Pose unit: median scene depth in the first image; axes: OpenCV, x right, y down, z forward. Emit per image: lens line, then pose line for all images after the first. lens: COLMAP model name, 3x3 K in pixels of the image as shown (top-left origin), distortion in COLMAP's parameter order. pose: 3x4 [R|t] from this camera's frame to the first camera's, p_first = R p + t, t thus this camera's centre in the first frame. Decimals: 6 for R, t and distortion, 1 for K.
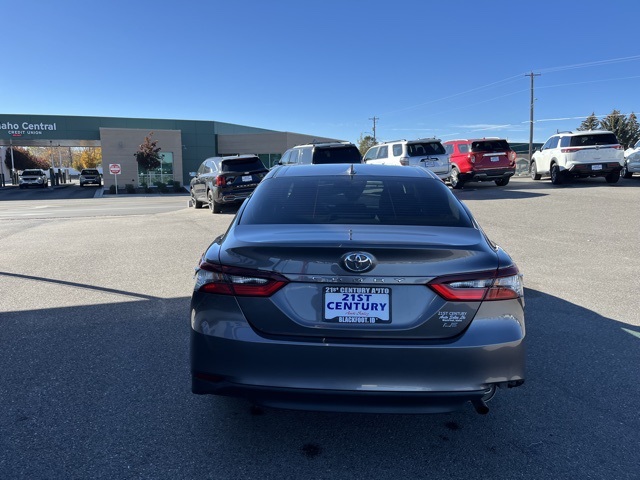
lens RADIAL K [[485.4, 0, 309.2], [0, 485.4, 239.1], [0, 0, 1]] dist [0.061188, -0.080993]
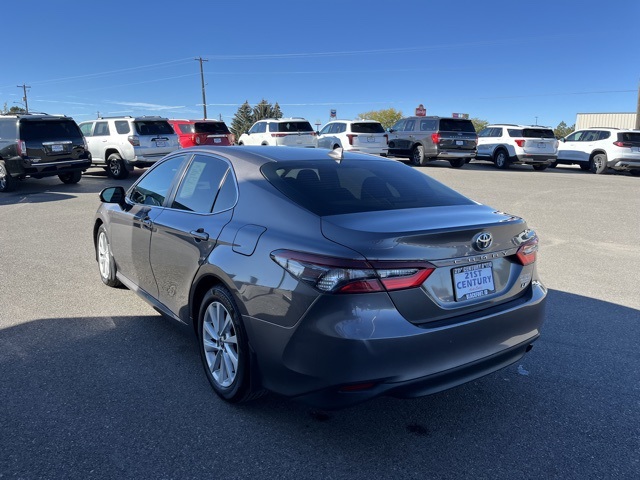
lens RADIAL K [[485.4, 0, 322.8], [0, 485.4, 240.3], [0, 0, 1]] dist [0.061188, -0.080993]
pose [[0.779862, -0.100728, 0.617794, -0.117878], [0.074311, 0.994886, 0.068407, -0.007749], [-0.621525, -0.007439, 0.783359, 0.050773]]
